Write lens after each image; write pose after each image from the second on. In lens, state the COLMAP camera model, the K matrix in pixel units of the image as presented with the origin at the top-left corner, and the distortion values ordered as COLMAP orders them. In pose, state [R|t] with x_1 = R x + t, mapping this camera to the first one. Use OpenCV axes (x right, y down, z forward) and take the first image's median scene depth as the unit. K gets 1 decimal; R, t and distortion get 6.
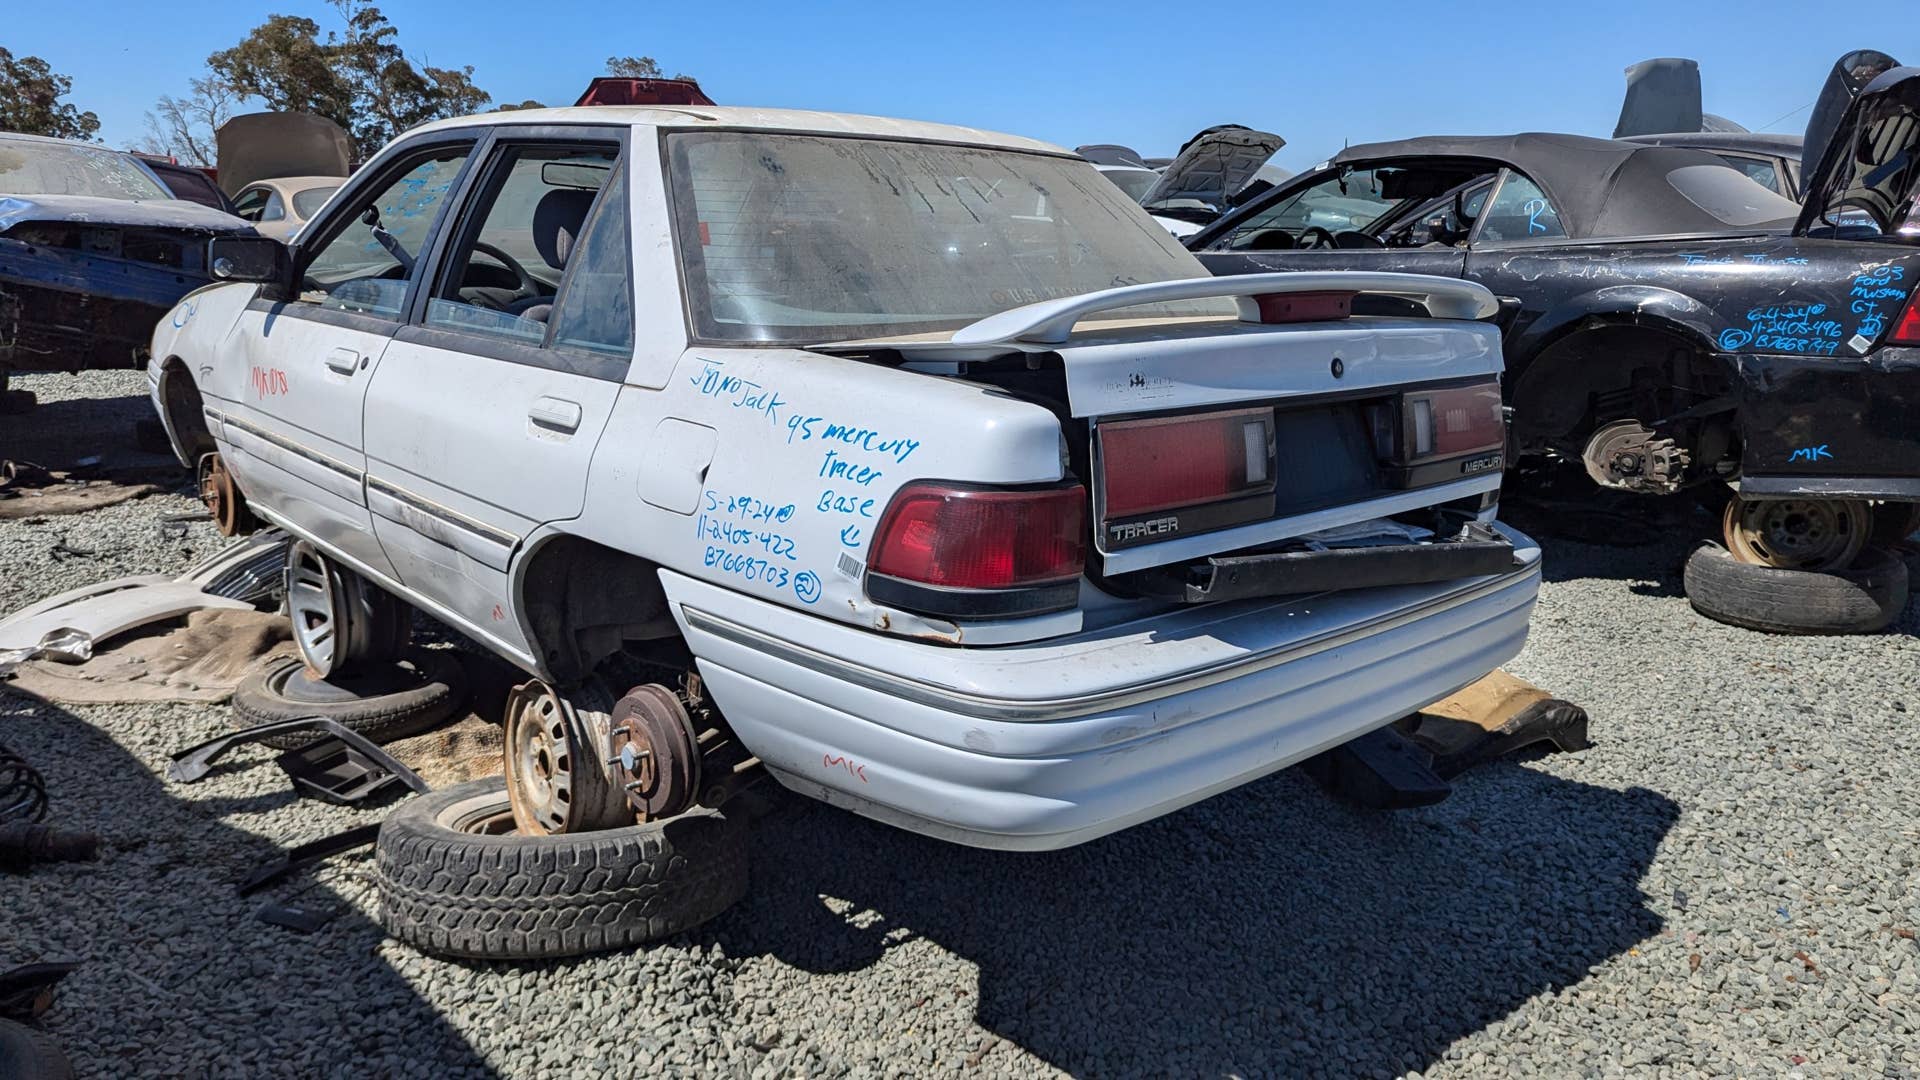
lens RADIAL K [[1397.0, 0, 960.0], [0, 1397.0, 540.0], [0, 0, 1]] dist [0.061357, -0.053179]
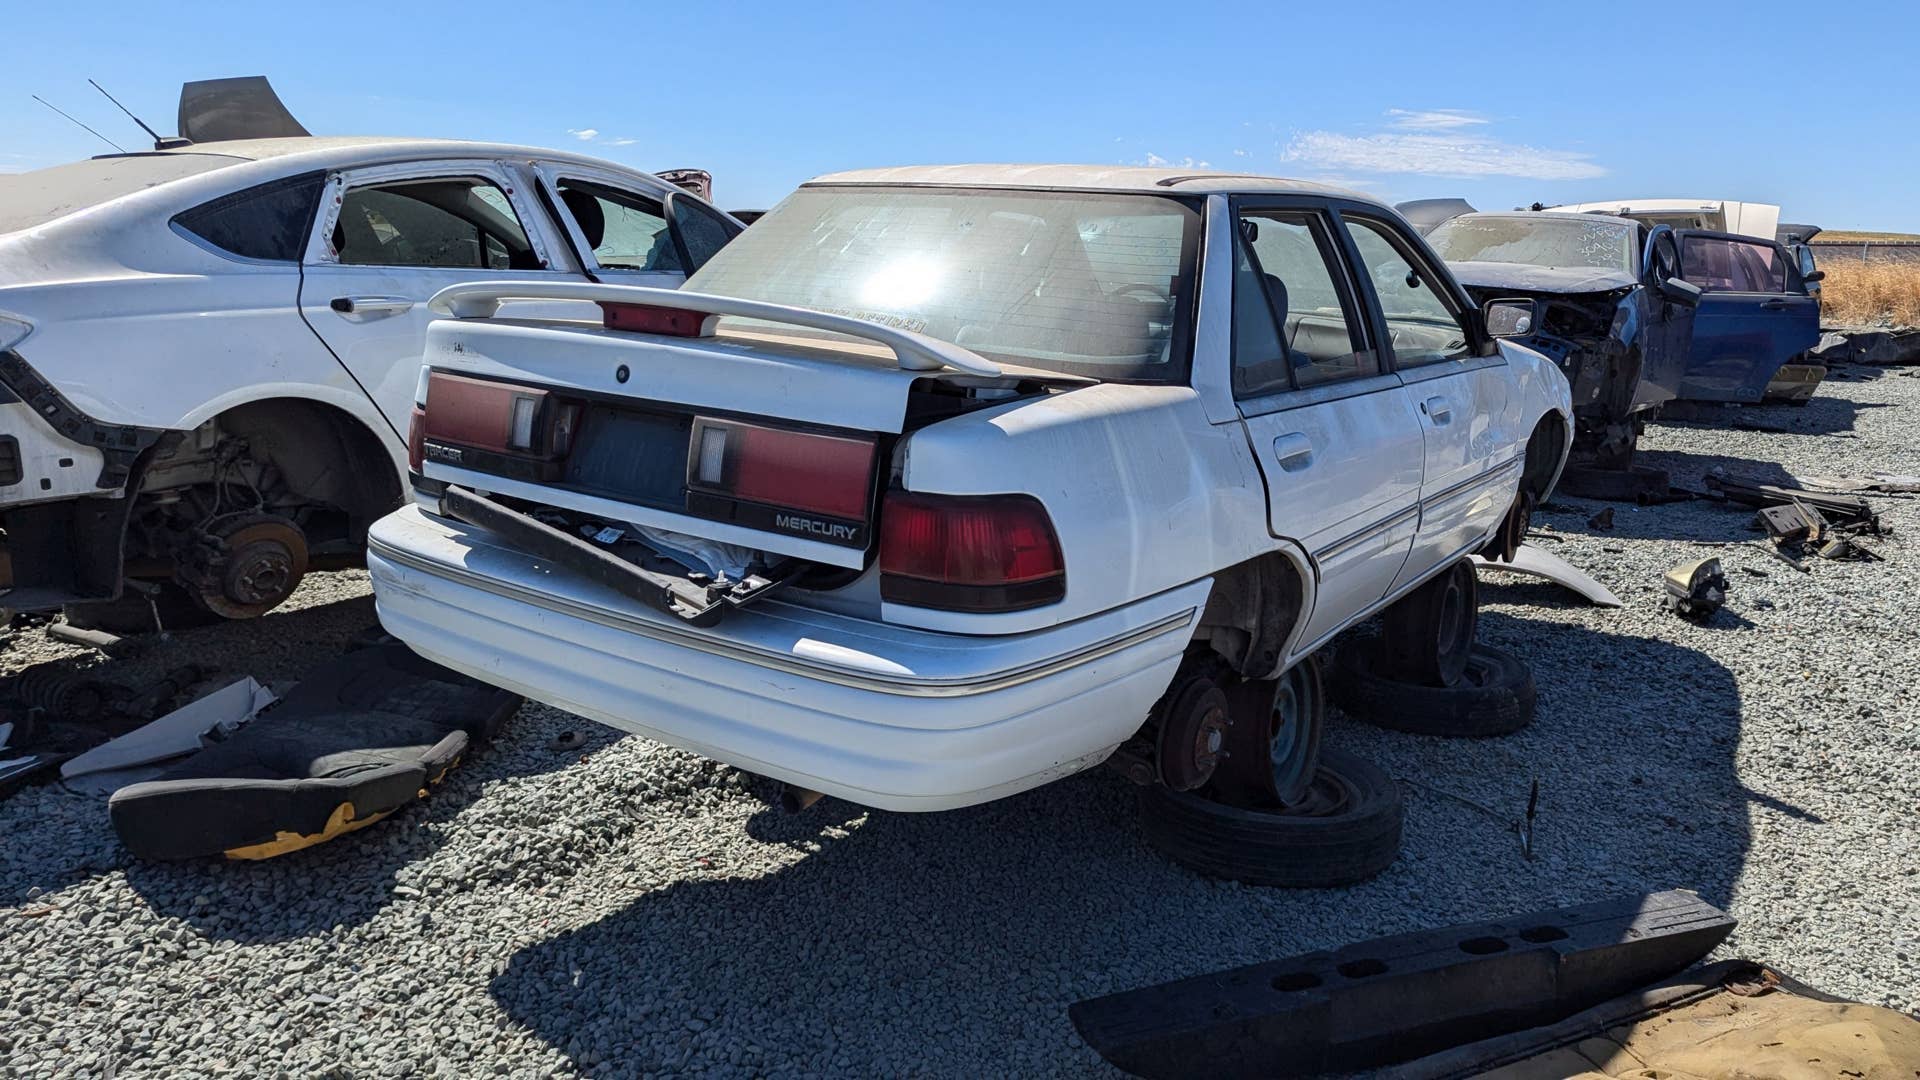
lens RADIAL K [[1396.3, 0, 988.1], [0, 1396.3, 523.6], [0, 0, 1]] dist [0.066860, -0.058909]
pose [[0.209356, 0.180557, -0.961025, 1.317449], [-0.248213, 0.960427, 0.126373, -0.206348], [0.945812, 0.212082, 0.245888, 0.963313]]
